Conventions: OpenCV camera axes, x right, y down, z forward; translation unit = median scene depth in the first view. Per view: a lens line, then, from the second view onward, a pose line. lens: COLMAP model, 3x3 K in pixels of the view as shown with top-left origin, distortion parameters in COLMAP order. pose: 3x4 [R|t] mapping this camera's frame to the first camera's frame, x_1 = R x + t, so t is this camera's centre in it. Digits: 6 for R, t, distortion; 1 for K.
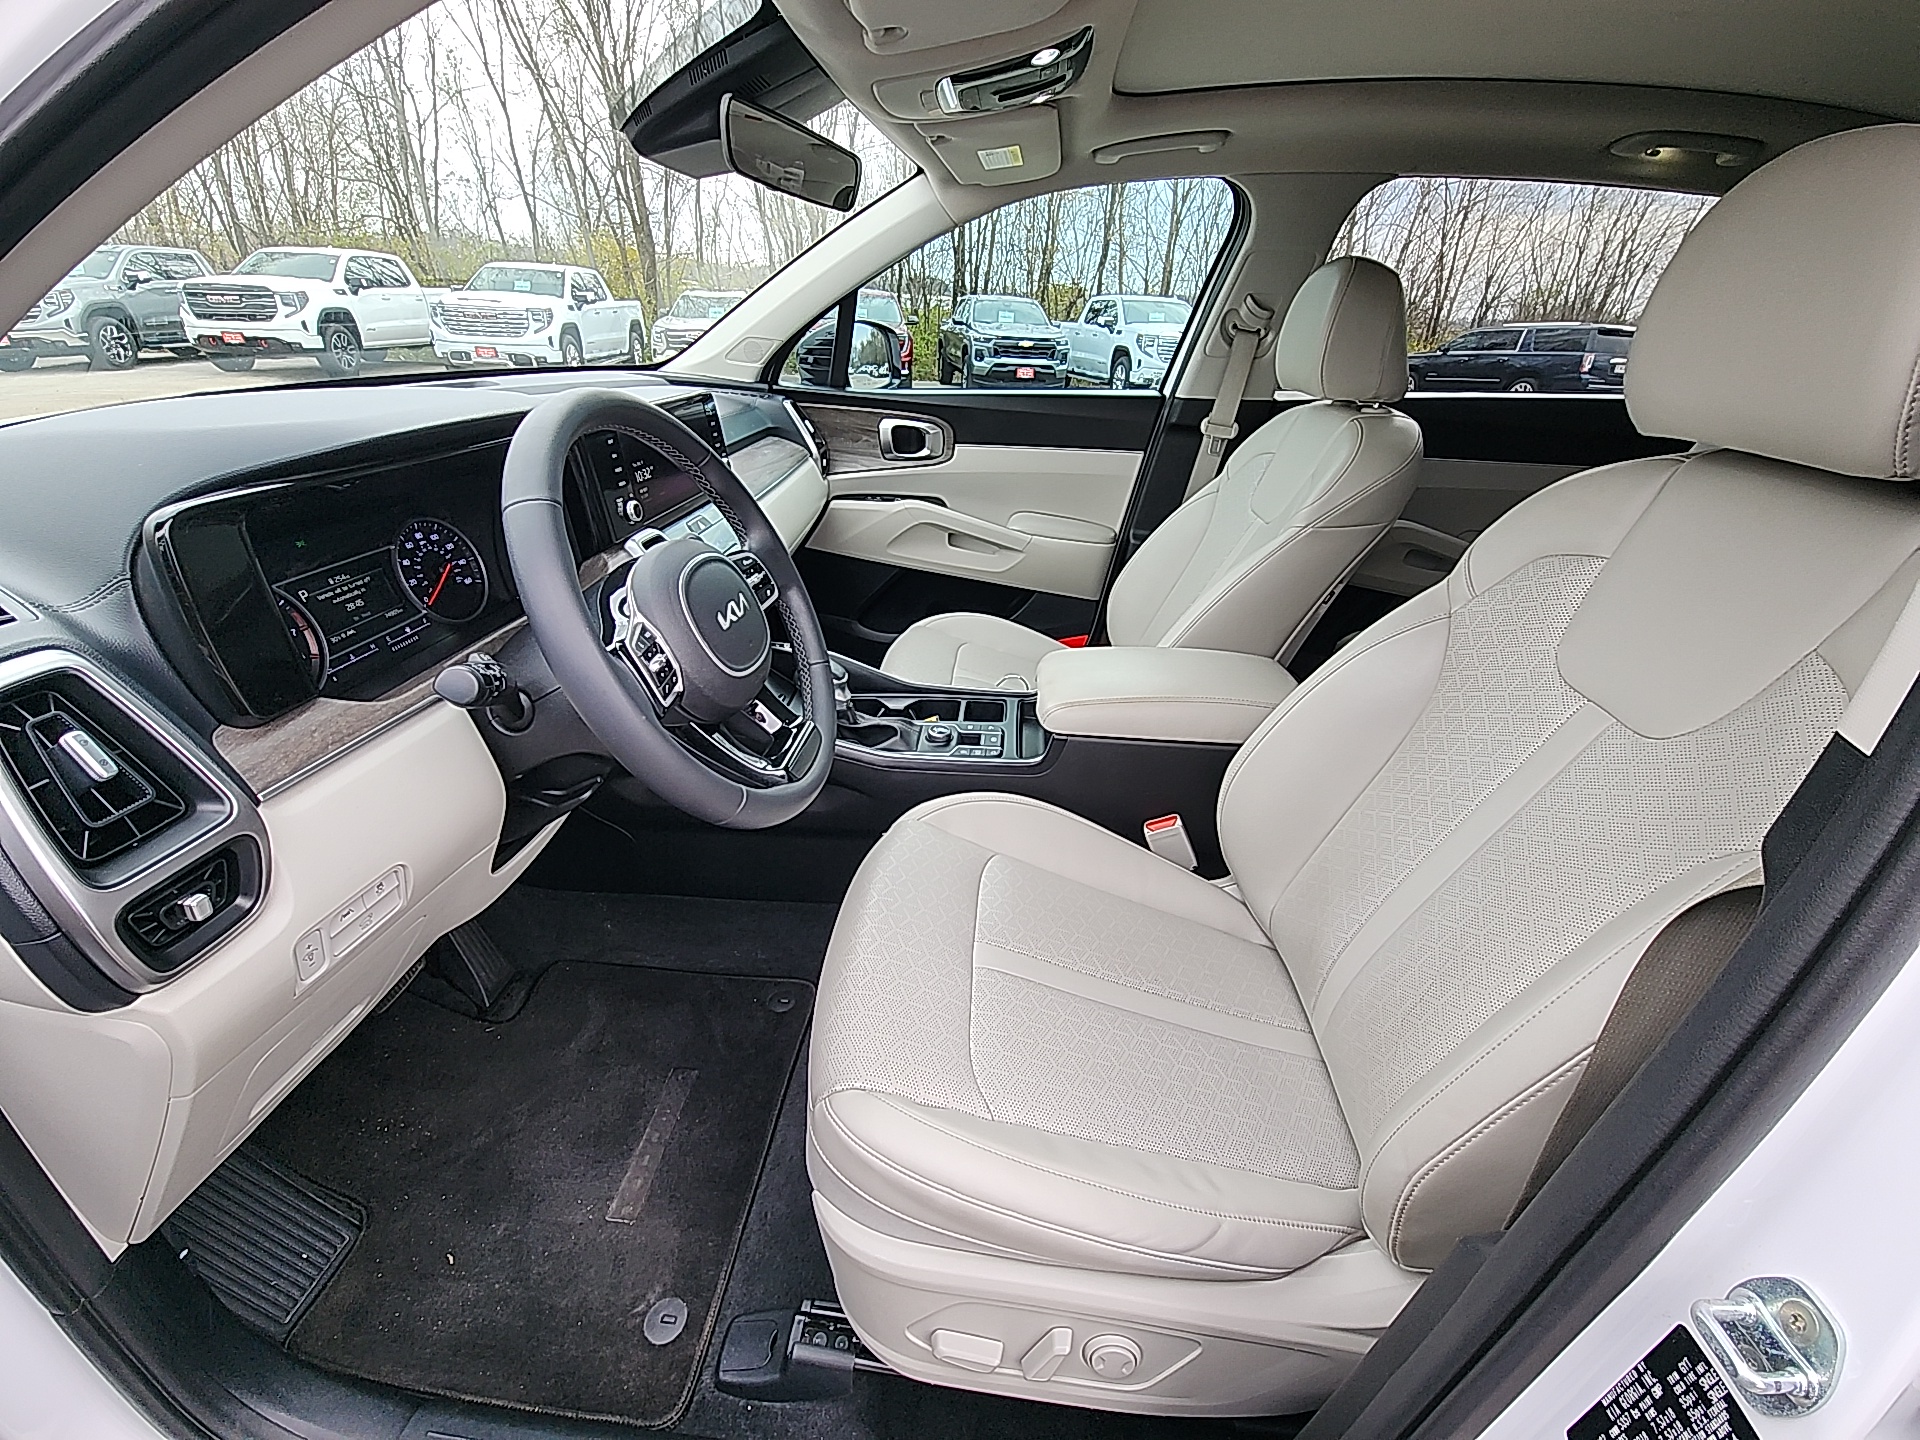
lens RADIAL K [[761.4, 0, 954.3], [0, 761.4, 705.5], [0, 0, 1]] dist [-0.003015, 0.005666]
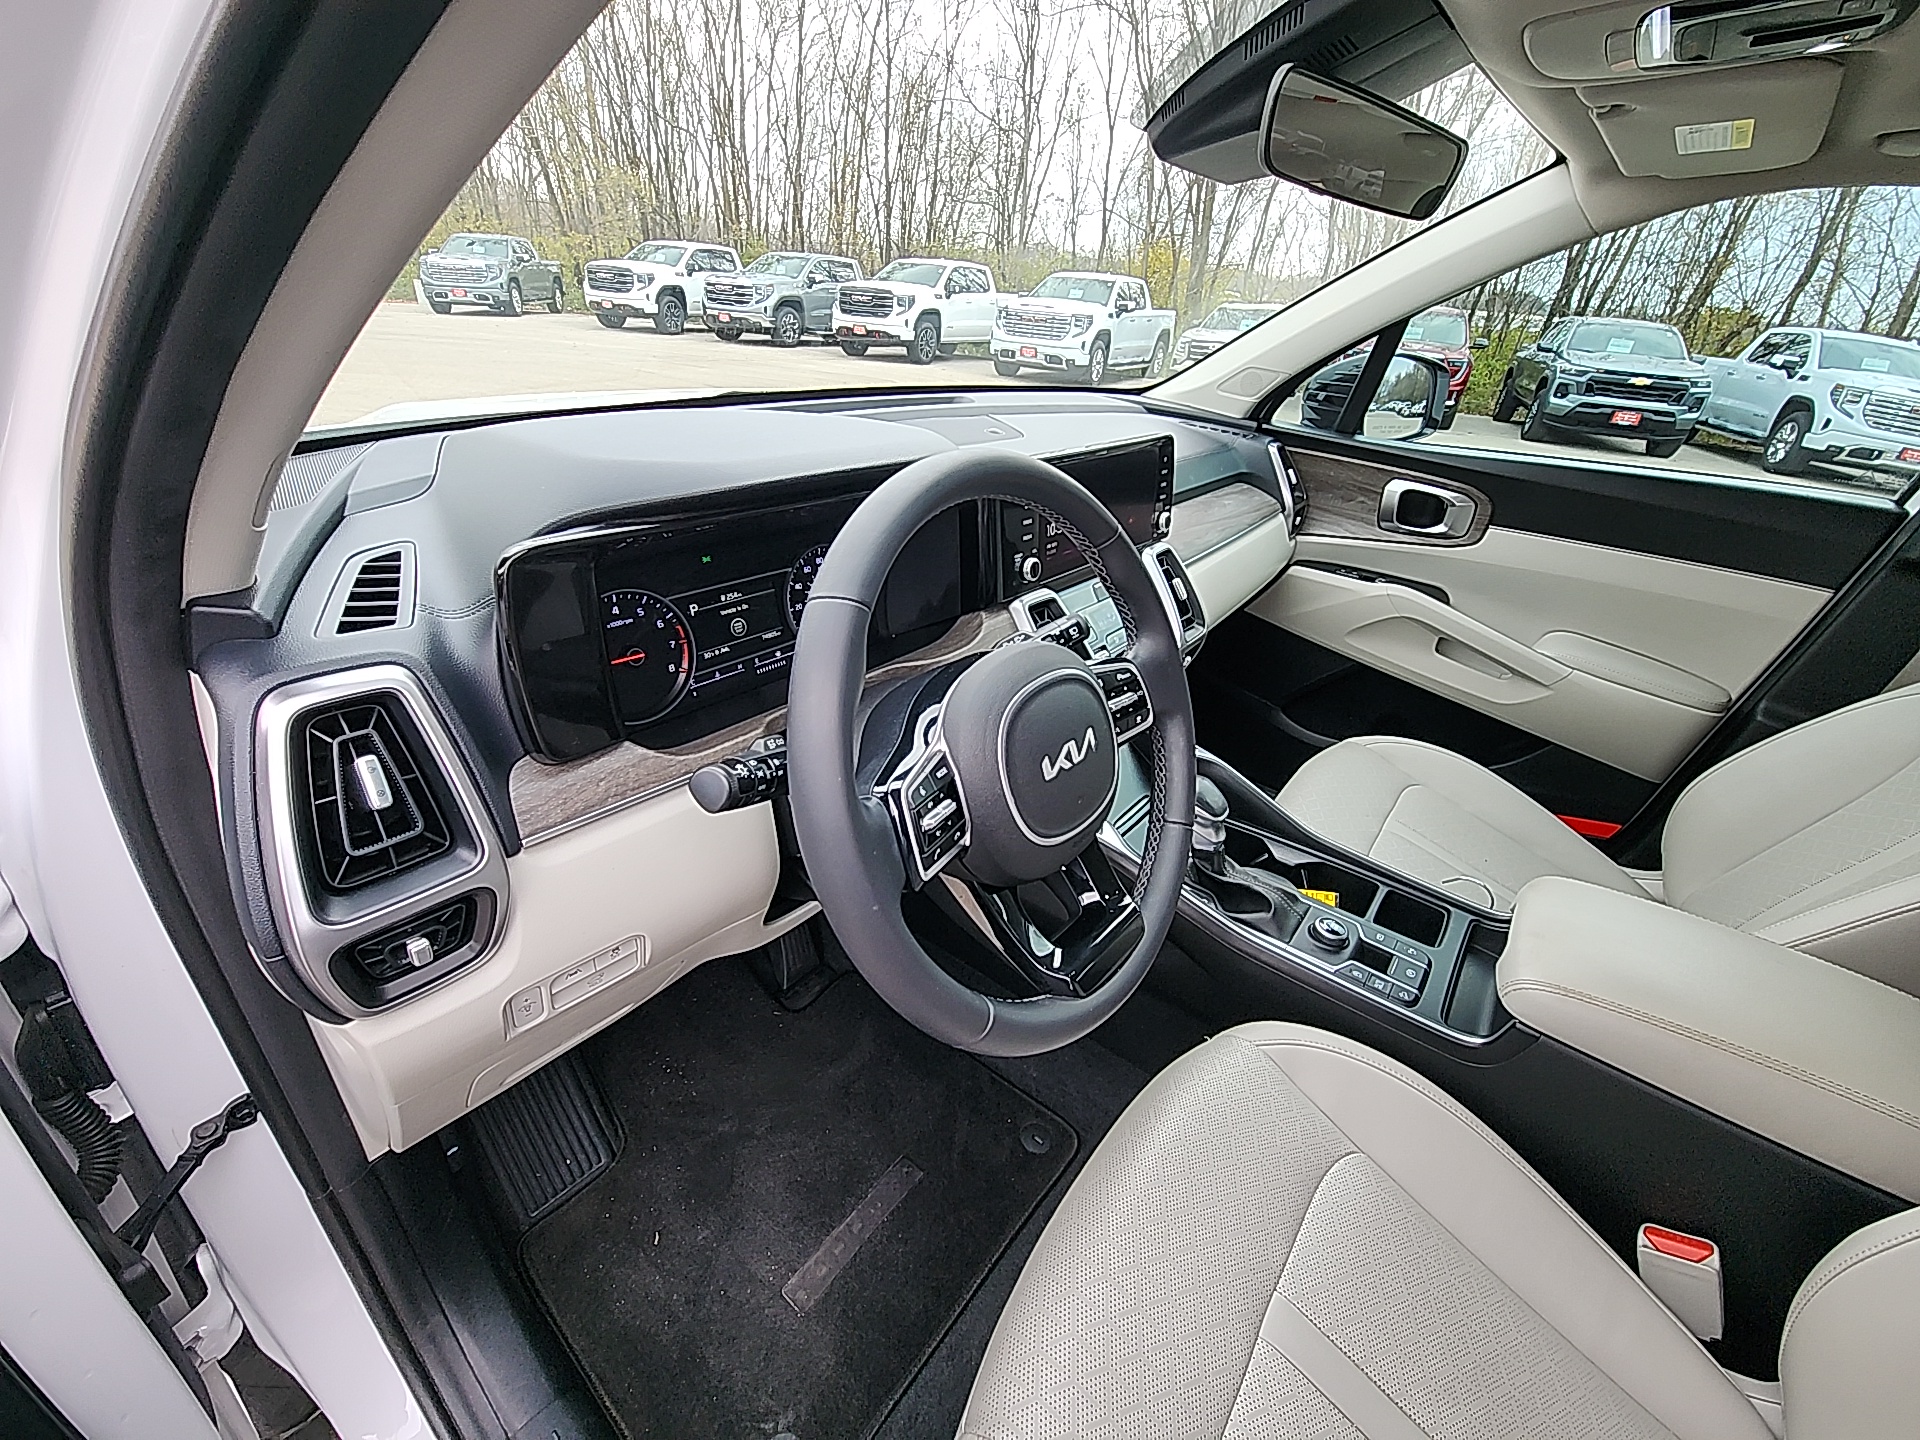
lens RADIAL K [[761.6, 0, 960.0], [0, 761.6, 701.5], [0, 0, 1]] dist [0.037284, -0.022445]
pose [[0.825978, 0.283561, -0.487190, -0.010020], [-0.292778, 0.954353, 0.059091, -0.070286], [0.481707, 0.093831, 0.871295, 0.107377]]
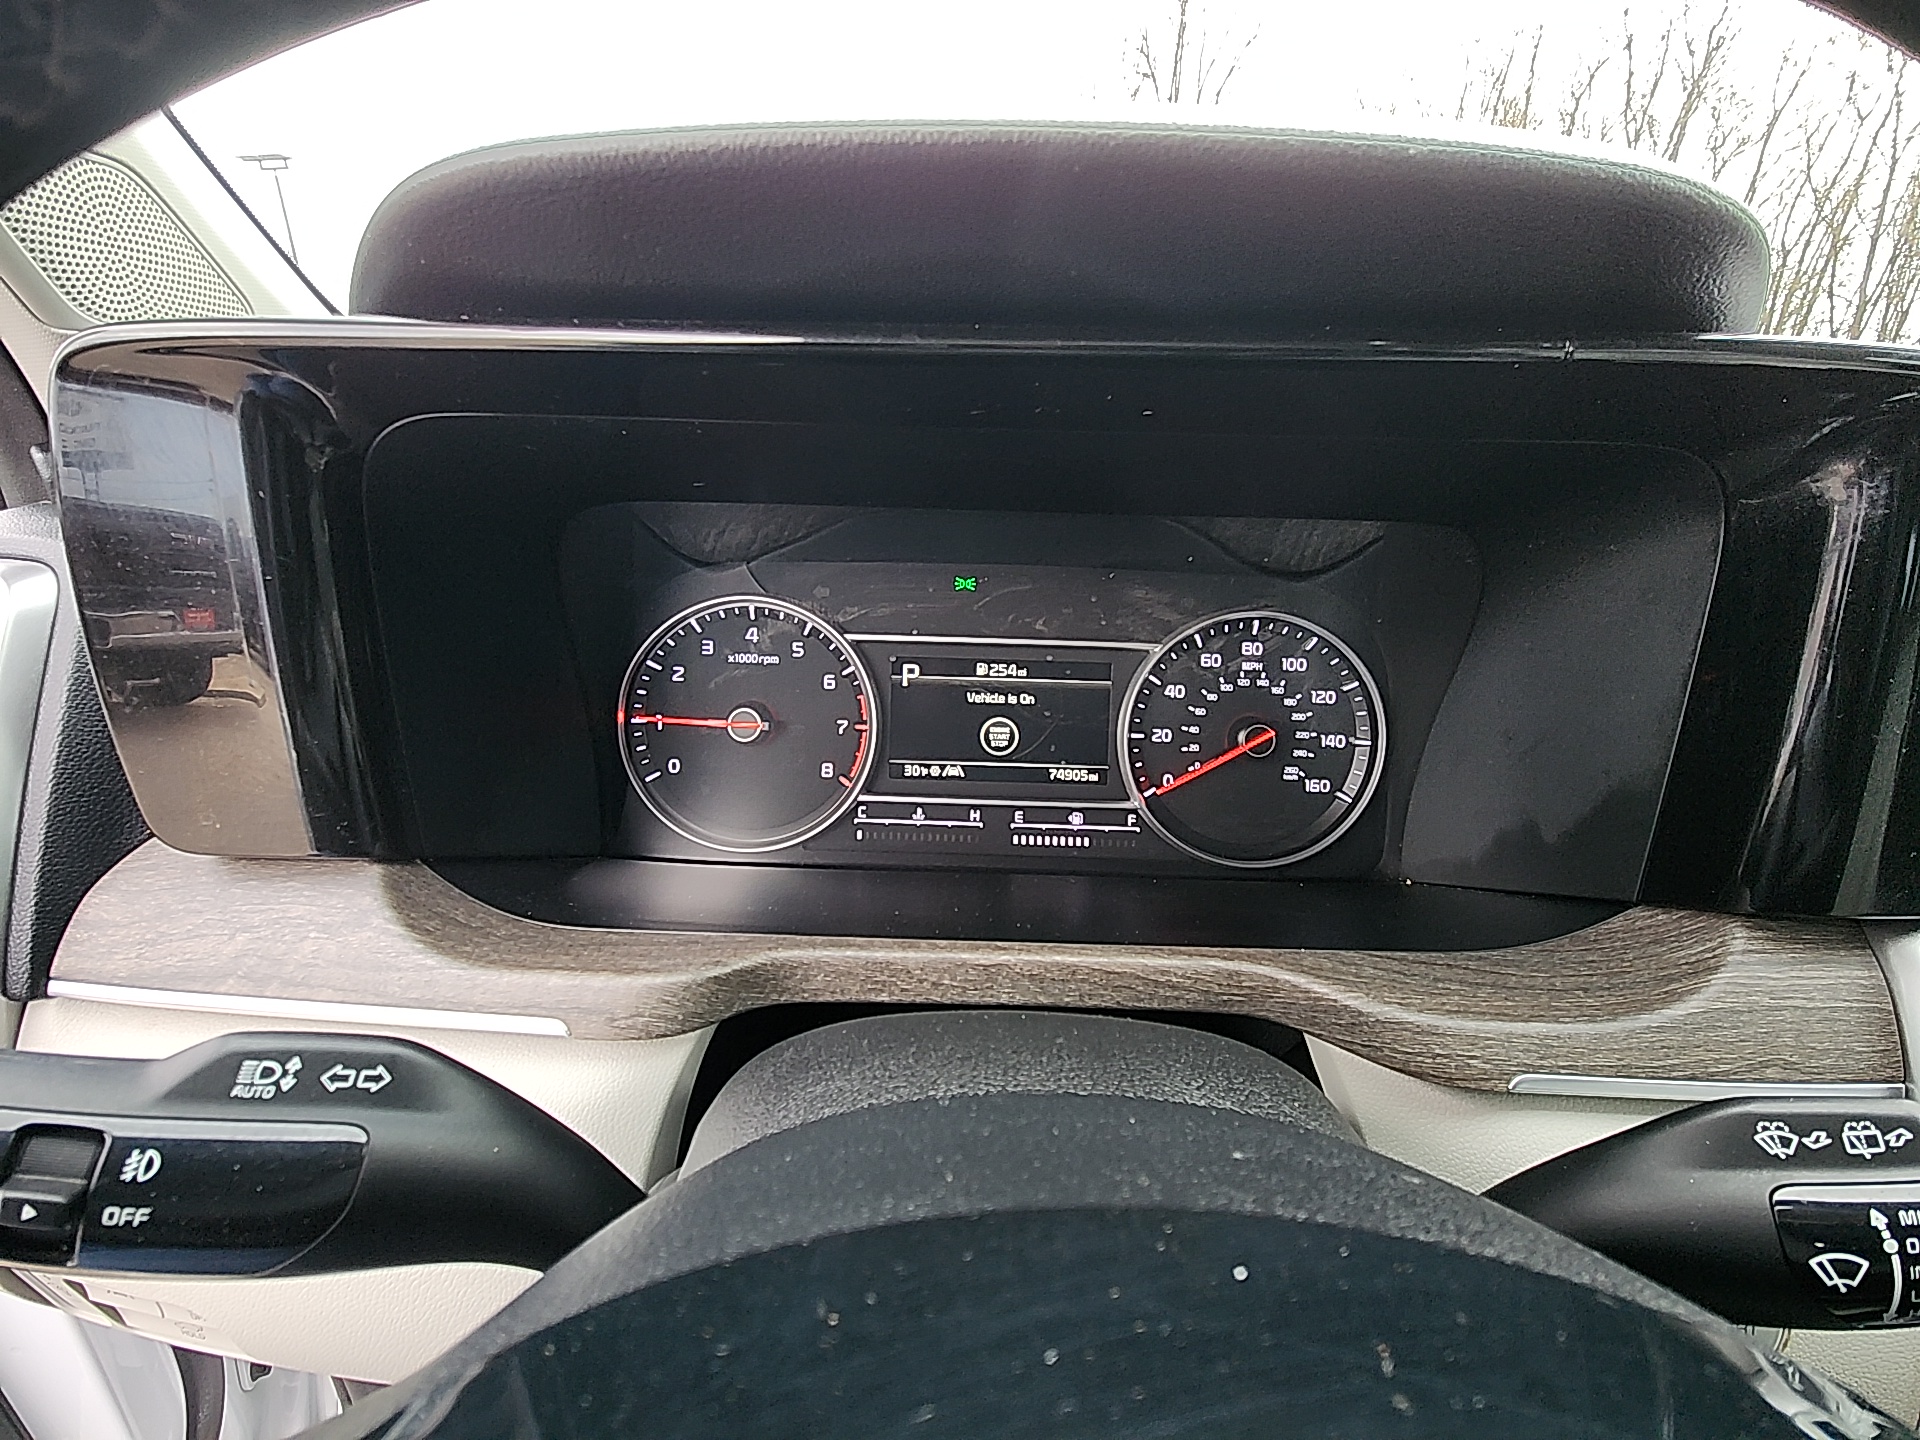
lens RADIAL K [[774.5, 0, 949.9], [0, 774.5, 697.4], [0, 0, 1]] dist [0.000069, -0.014484]
pose [[0.071272, 0.315117, -0.946373, -0.131629], [-0.467936, 0.848464, 0.247275, -0.099356], [0.880884, 0.425218, 0.207926, 0.338012]]
